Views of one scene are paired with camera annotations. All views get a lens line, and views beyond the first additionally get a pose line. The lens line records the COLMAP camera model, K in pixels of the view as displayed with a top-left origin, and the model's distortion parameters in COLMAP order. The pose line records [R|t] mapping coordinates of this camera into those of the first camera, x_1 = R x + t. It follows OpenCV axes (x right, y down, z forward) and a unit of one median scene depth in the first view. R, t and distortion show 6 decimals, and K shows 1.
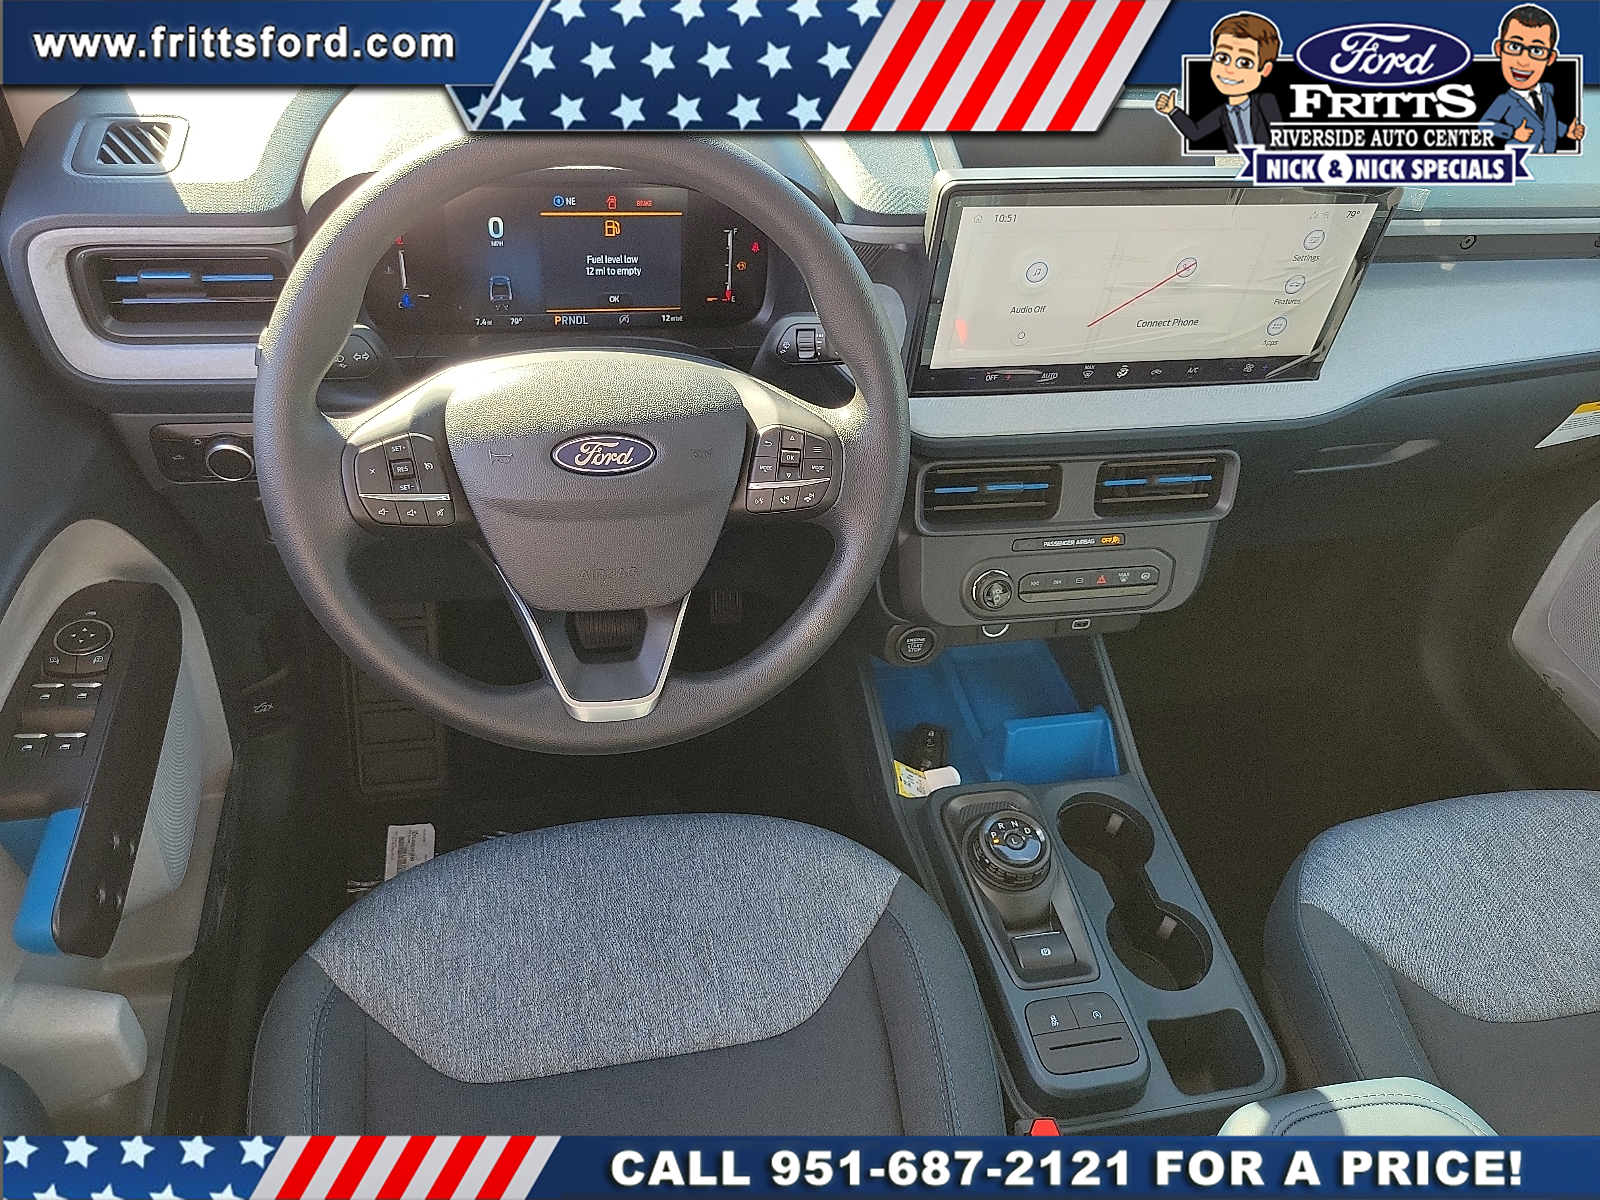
lens RADIAL K [[1206.7, 0, 800.0], [0, 1206.7, 600.0], [0, 0, 1]] dist [0.008023, 0.003109]
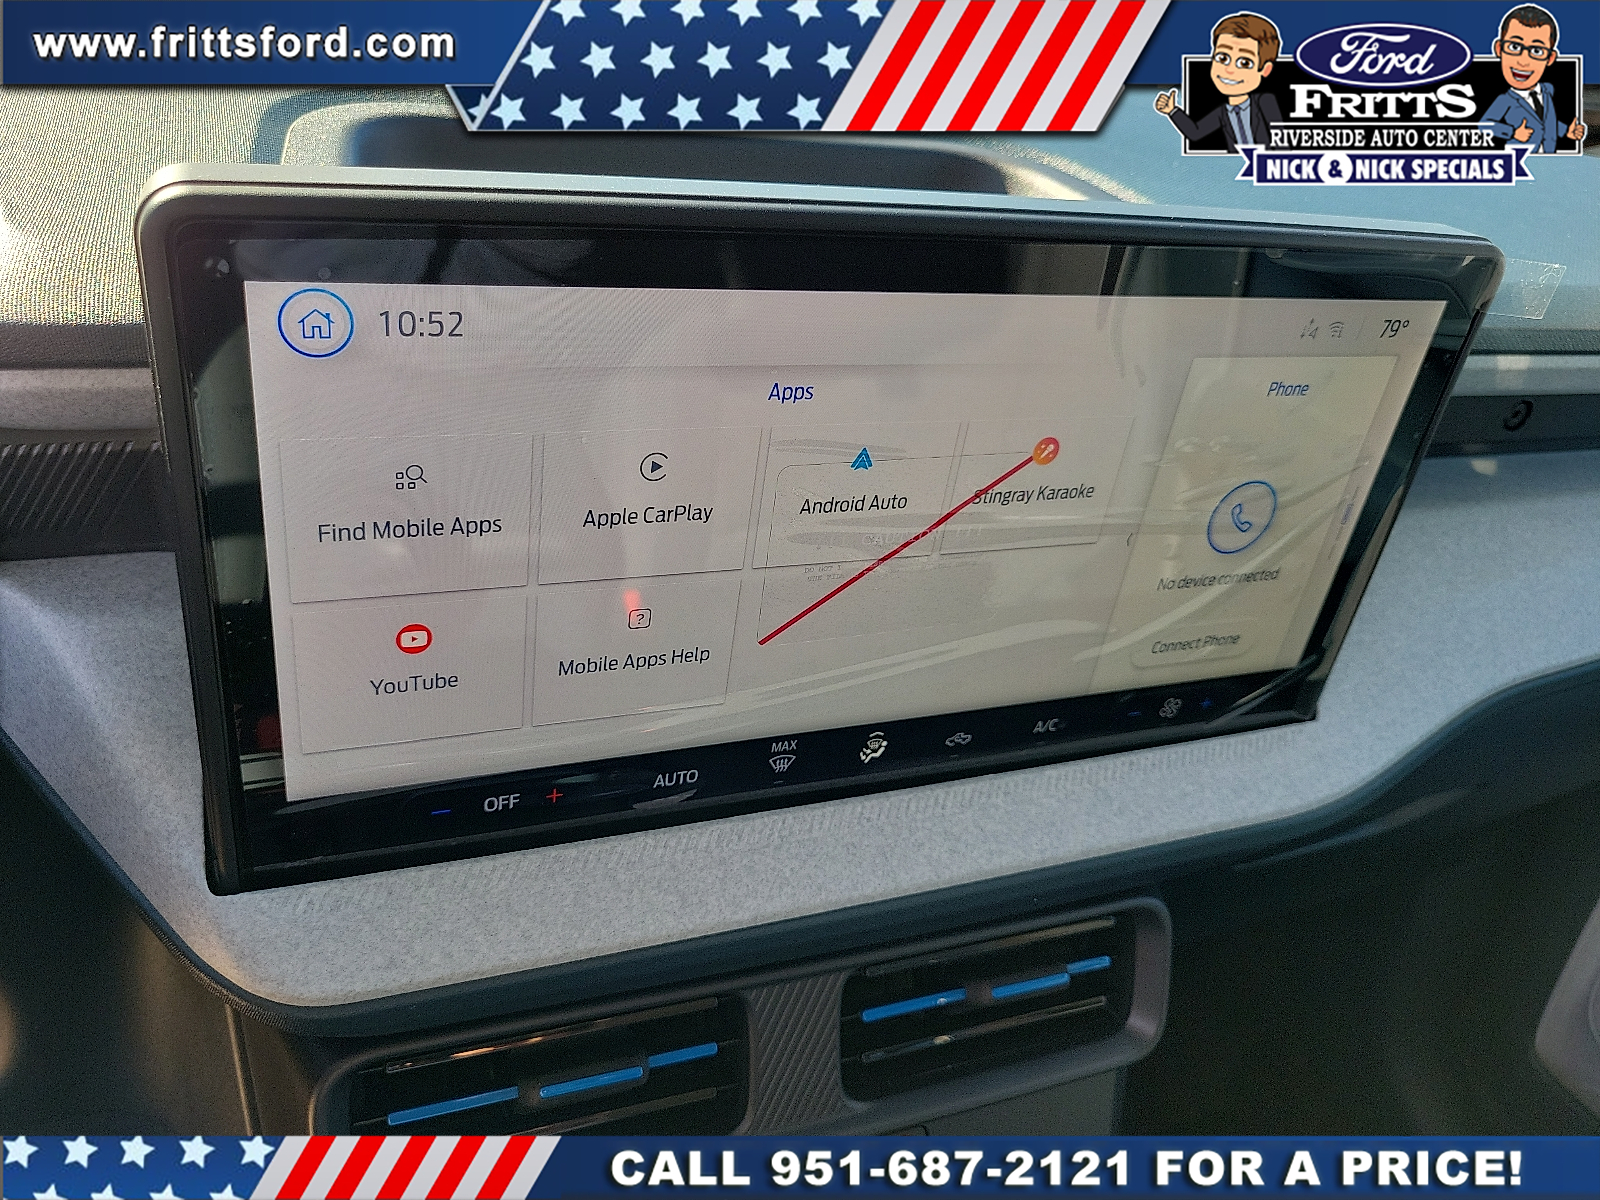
lens RADIAL K [[1211.6, 0, 800.6], [0, 1211.6, 585.0], [0, 0, 1]] dist [0.009760, -0.001518]
pose [[0.982893, -0.051957, 0.176698, 0.177698], [0.089281, 0.973537, -0.210369, -0.158267], [-0.161092, 0.222546, 0.961521, 0.618832]]
